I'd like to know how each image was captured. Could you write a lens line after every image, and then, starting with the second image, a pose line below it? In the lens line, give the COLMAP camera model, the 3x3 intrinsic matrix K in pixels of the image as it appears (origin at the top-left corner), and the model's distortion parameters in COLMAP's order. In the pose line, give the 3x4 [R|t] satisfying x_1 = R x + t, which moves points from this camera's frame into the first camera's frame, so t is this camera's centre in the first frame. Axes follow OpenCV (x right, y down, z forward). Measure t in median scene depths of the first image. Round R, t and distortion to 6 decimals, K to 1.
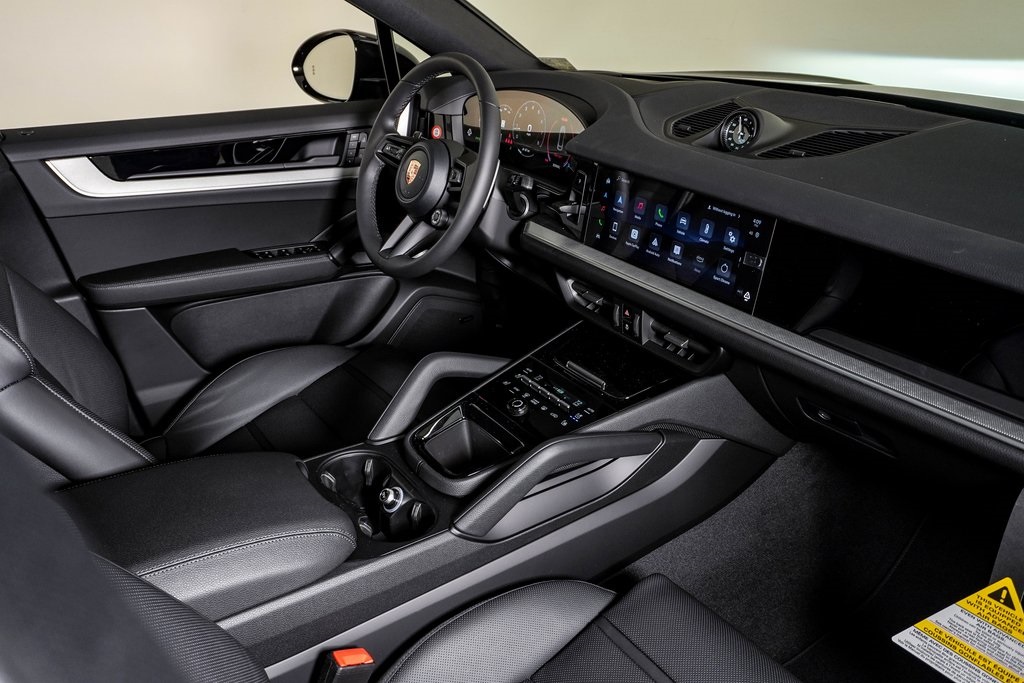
lens RADIAL K [[848.5, 0, 514.6], [0, 848.5, 339.1], [0, 0, 1]] dist [-0.024700, 0.033981]
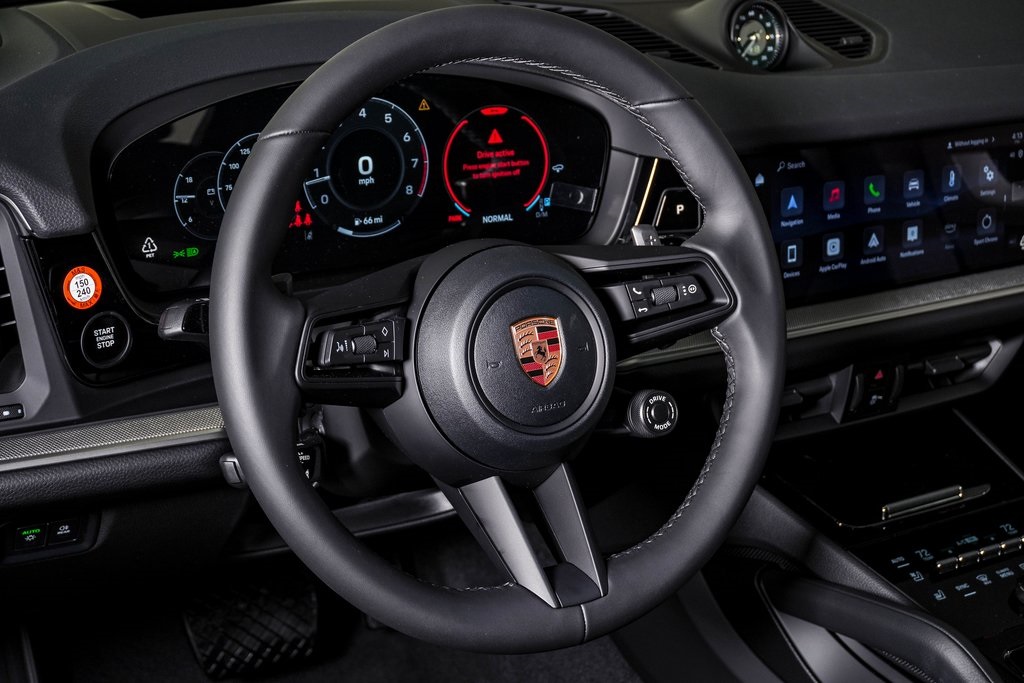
lens RADIAL K [[1509.0, 0, 516.9], [0, 1509.0, 343.7], [0, 0, 1]] dist [-0.002908, 0.000000]
pose [[0.075838, -0.386572, 0.919136, -0.835419], [0.373531, 0.865682, 0.333270, -0.494404], [-0.924513, 0.318051, 0.210048, 1.050425]]
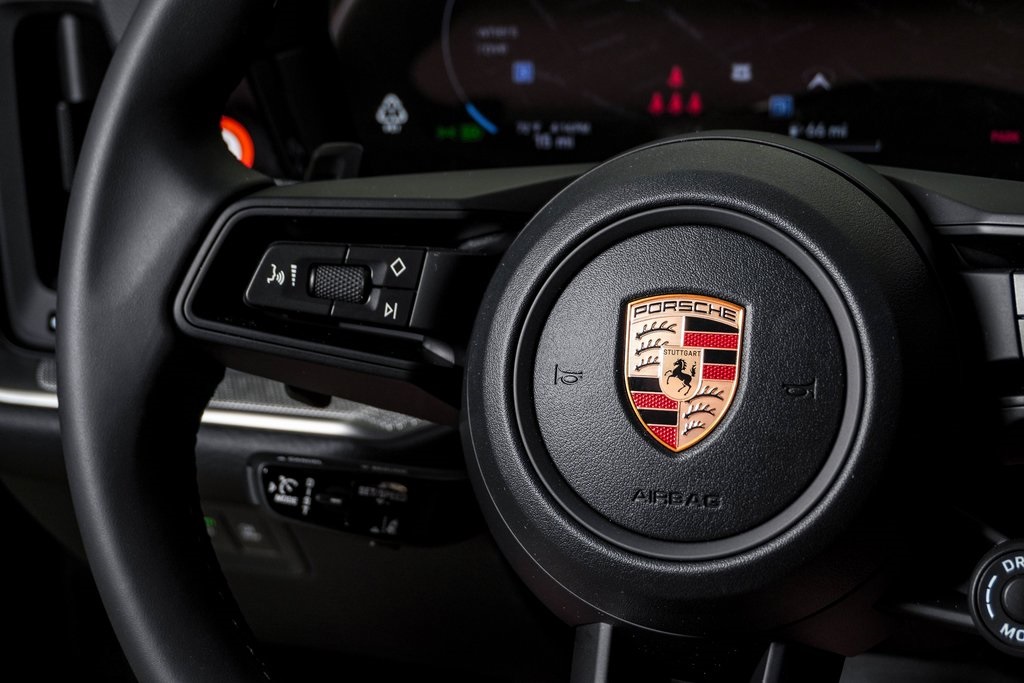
lens RADIAL K [[1759.8, 0, 505.2], [0, 1759.8, 338.4], [0, 0, 1]] dist [0.044114, 0.000000]
pose [[0.793588, -0.266392, 0.547040, -0.384137], [0.322100, 0.946685, -0.006262, -0.251866], [-0.516206, 0.181171, 0.837083, 0.890944]]
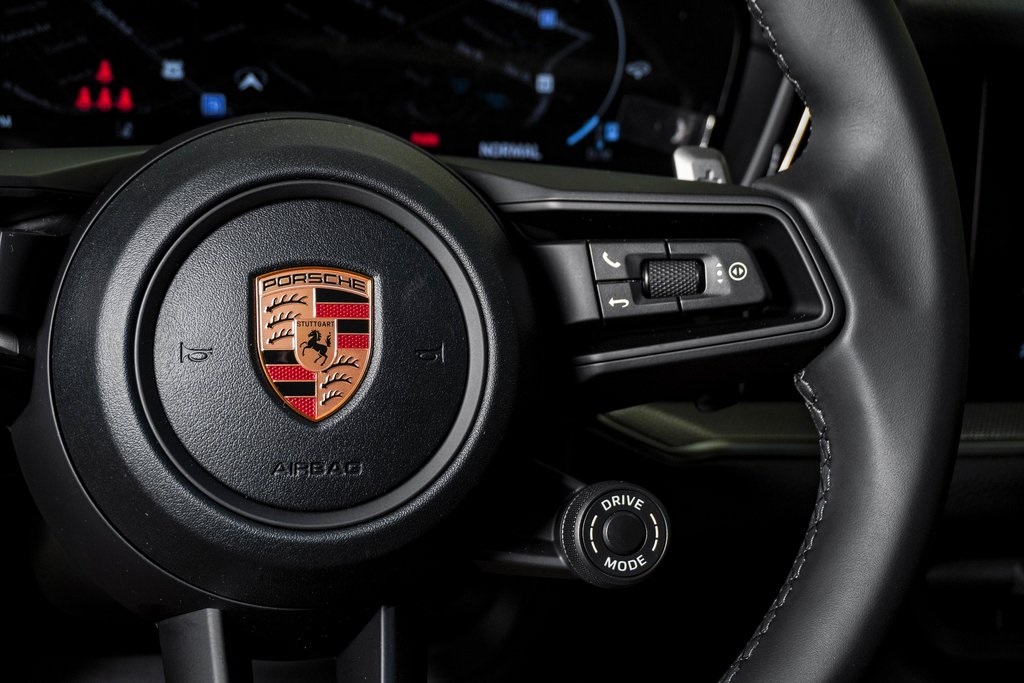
lens RADIAL K [[1759.8, 0, 510.4], [0, 1759.8, 339.0], [0, 0, 1]] dist [0.044114, 0.000000]
pose [[0.394904, -0.272621, 0.877342, -0.470842], [0.325111, 0.934635, 0.144087, -0.278308], [-0.859275, 0.228333, 0.457723, 0.980646]]
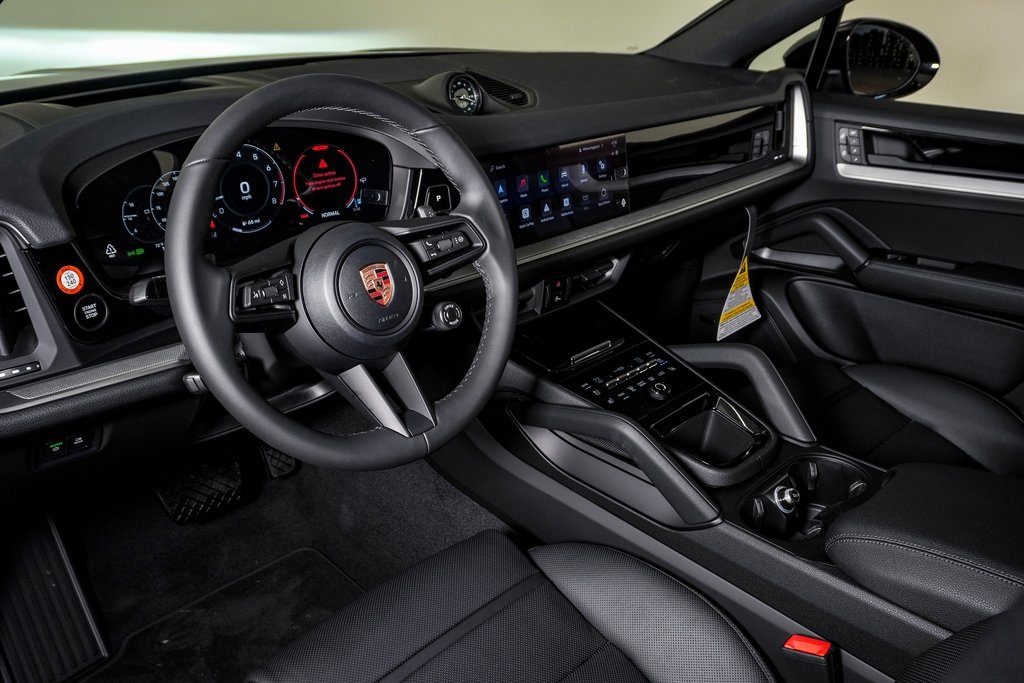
lens RADIAL K [[848.5, 0, 511.4], [0, 848.5, 338.8], [0, 0, 1]] dist [-0.024700, 0.033981]
pose [[-0.187817, -0.418308, 0.888675, -0.797909], [0.389291, 0.798974, 0.458359, -0.475652], [-0.901764, 0.432041, 0.012782, 1.112028]]
